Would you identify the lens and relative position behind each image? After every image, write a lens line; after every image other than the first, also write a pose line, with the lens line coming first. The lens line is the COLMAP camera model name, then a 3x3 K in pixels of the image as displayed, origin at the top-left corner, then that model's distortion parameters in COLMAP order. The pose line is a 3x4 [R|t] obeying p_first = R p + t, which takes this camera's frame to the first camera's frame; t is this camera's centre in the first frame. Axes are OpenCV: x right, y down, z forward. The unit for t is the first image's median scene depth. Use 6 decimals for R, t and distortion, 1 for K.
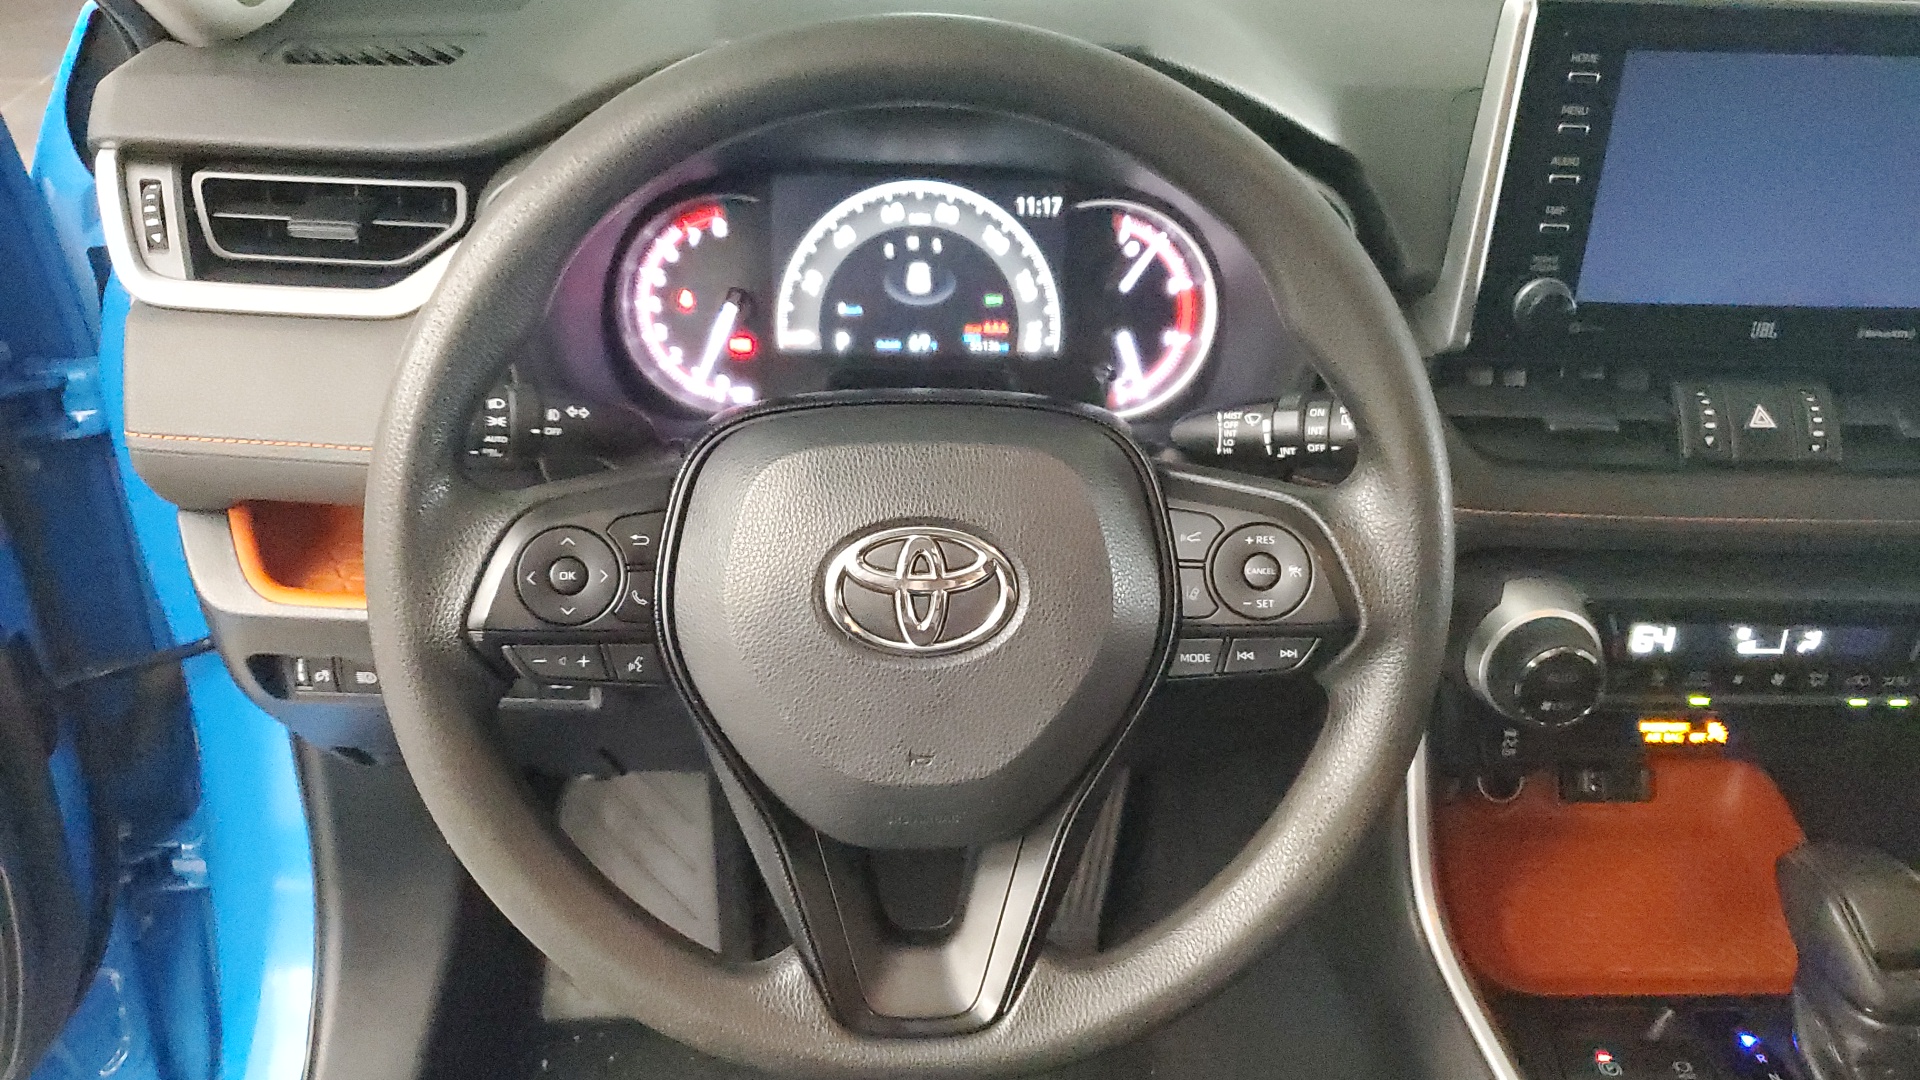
lens RADIAL K [[1527.0, 0, 981.8], [0, 1527.0, 548.5], [0, 0, 1]] dist [0.035217, -0.003686]
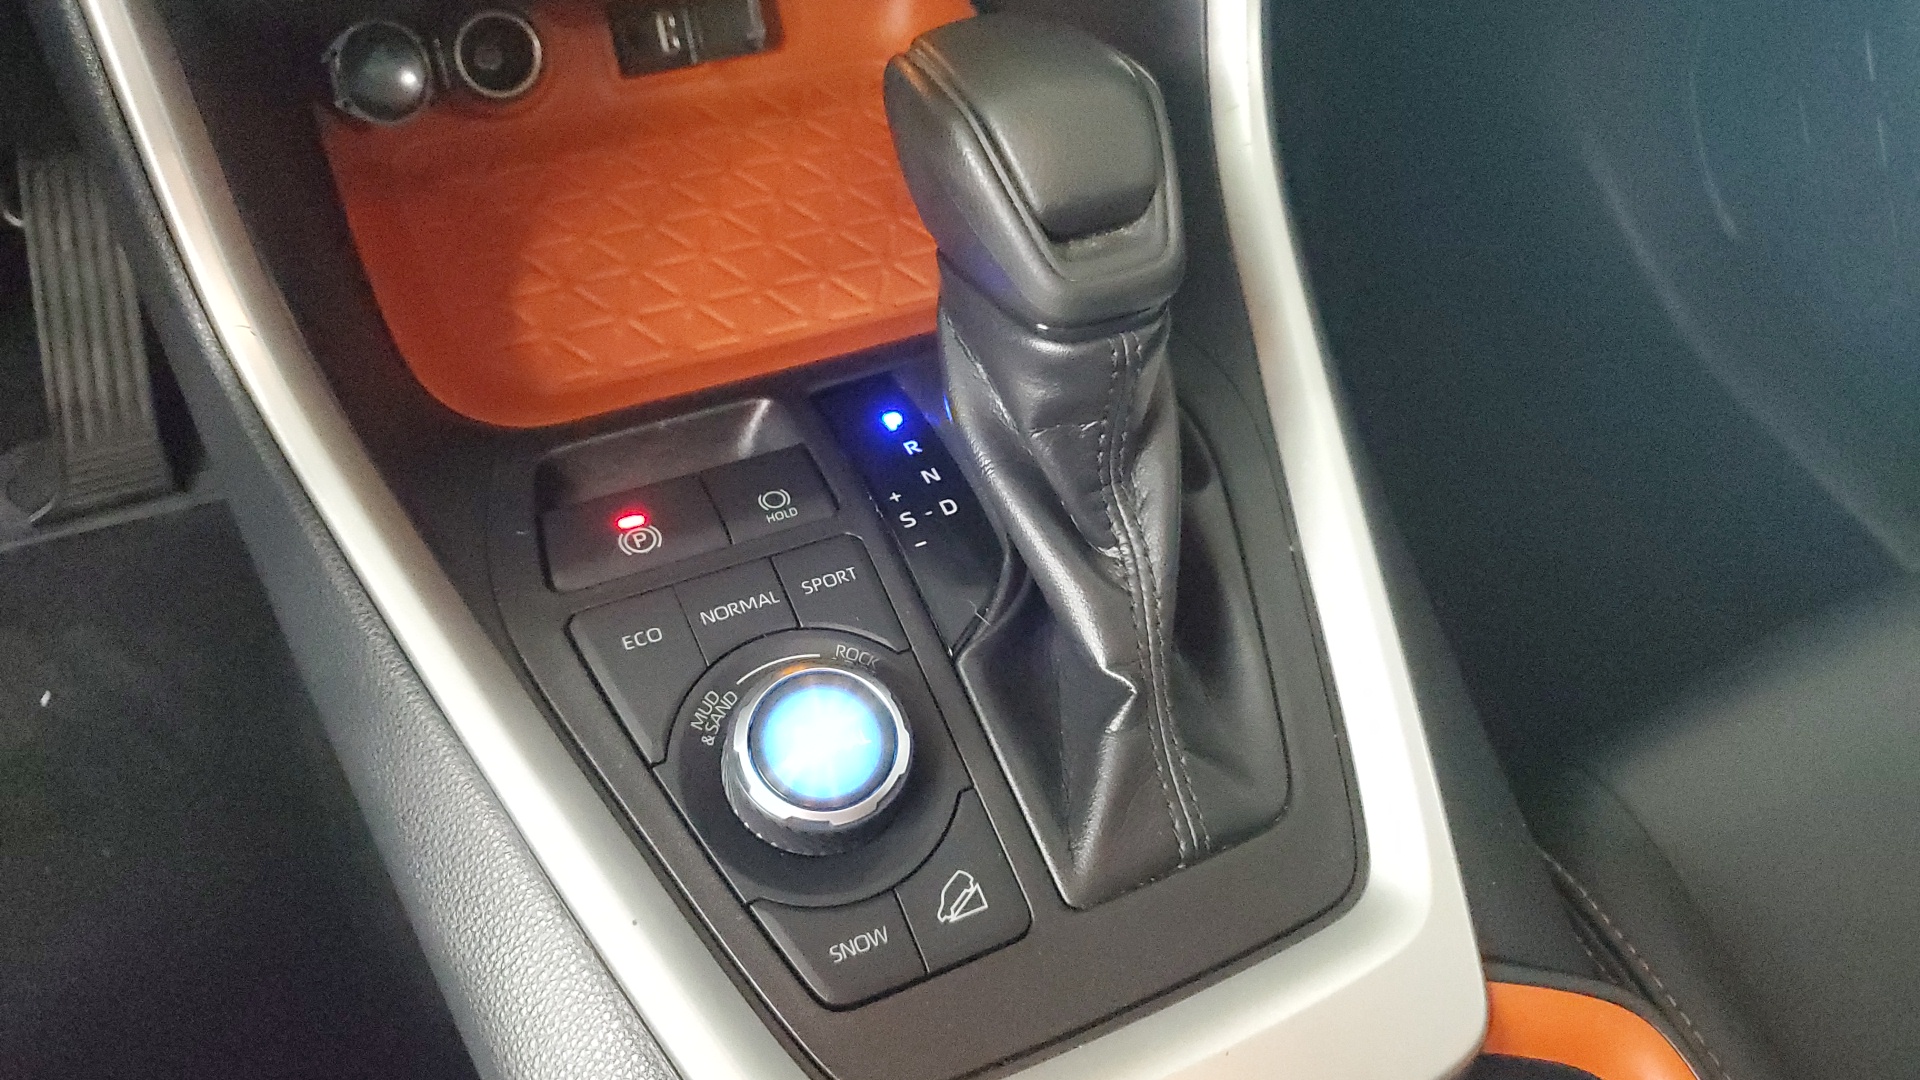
lens RADIAL K [[1527.0, 0, 981.8], [0, 1527.0, 548.5], [0, 0, 1]] dist [0.035217, -0.003686]
pose [[0.914391, -0.262179, 0.308466, 0.352194], [0.130353, 0.912058, 0.388791, 0.153516], [-0.383271, -0.315298, 0.868153, 0.505031]]
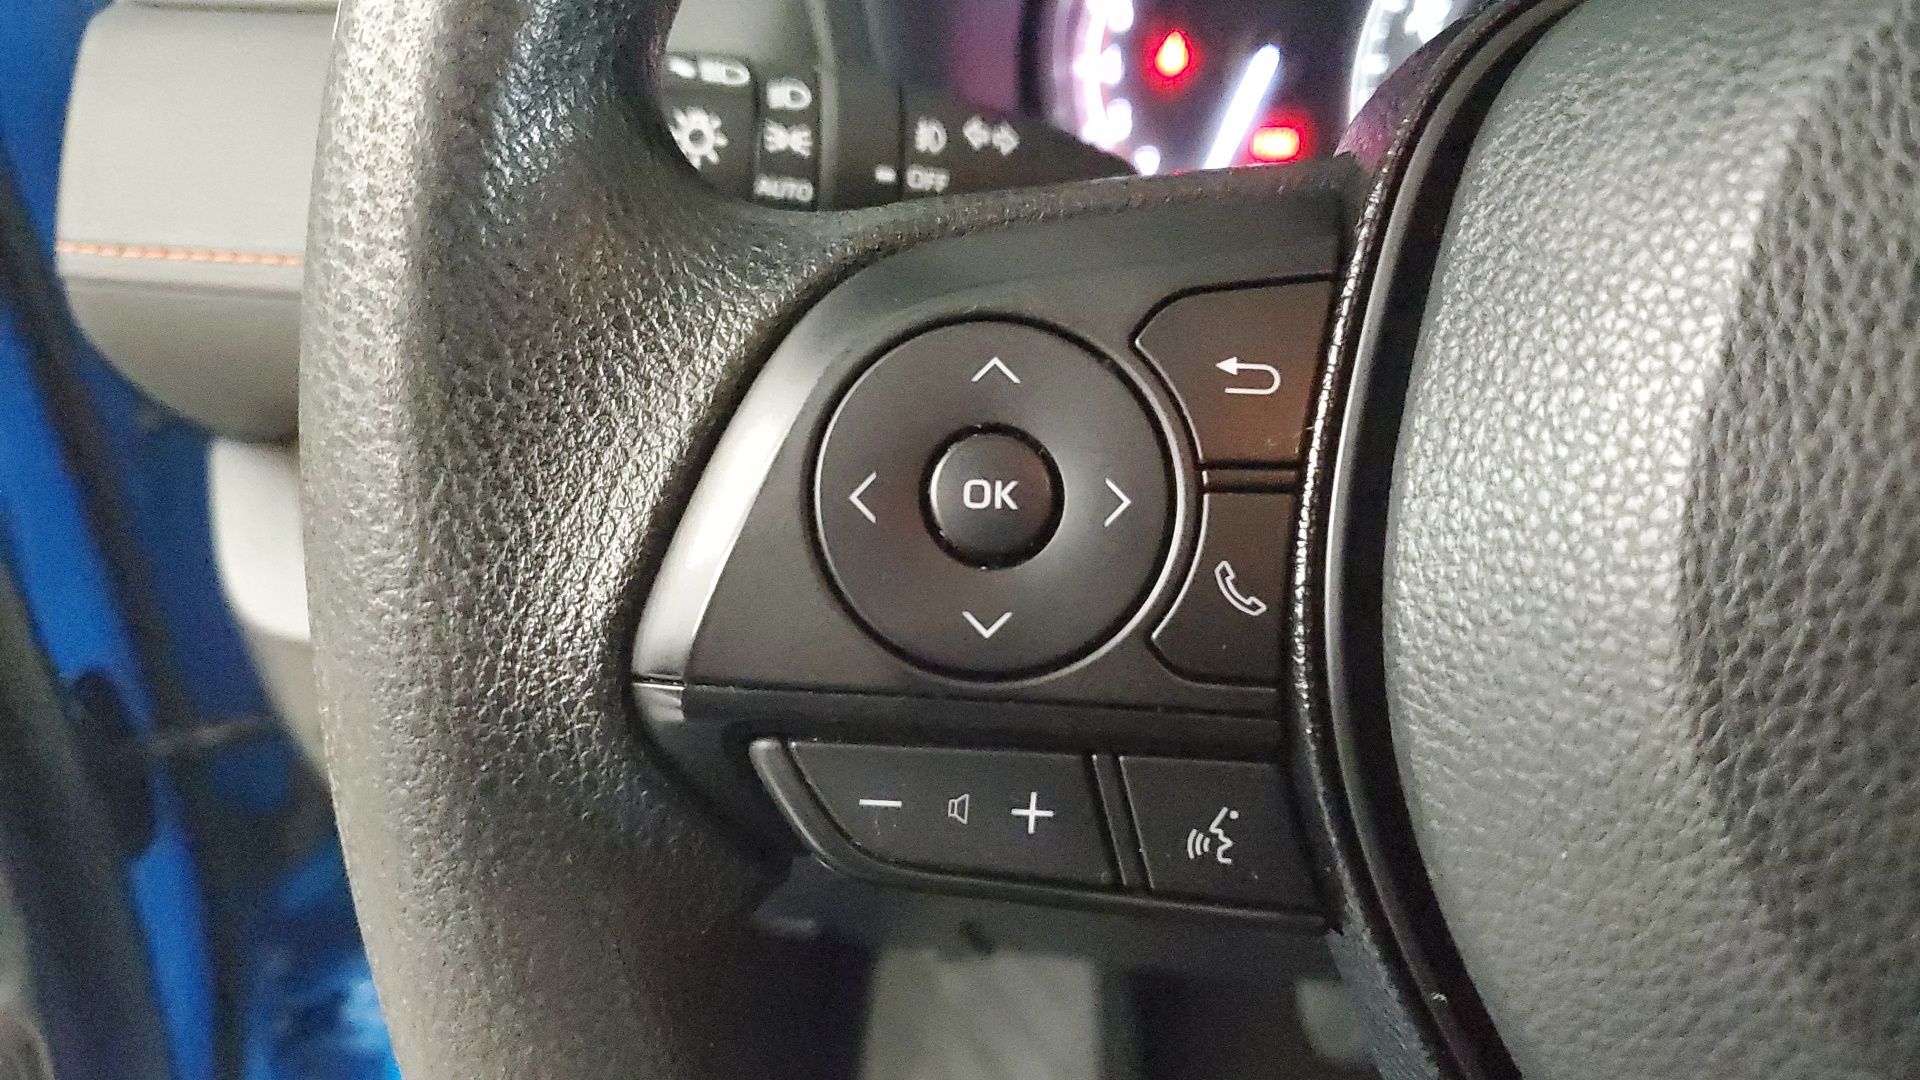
lens RADIAL K [[1632.1, 0, 960.0], [0, 1632.1, 540.0], [0, 0, 1]] dist [0.006325, 0.000706]
pose [[0.975359, 0.026463, -0.219032, -0.163709], [-0.038658, 0.997920, -0.051579, 0.031476], [0.217212, 0.058775, 0.974353, 0.553544]]
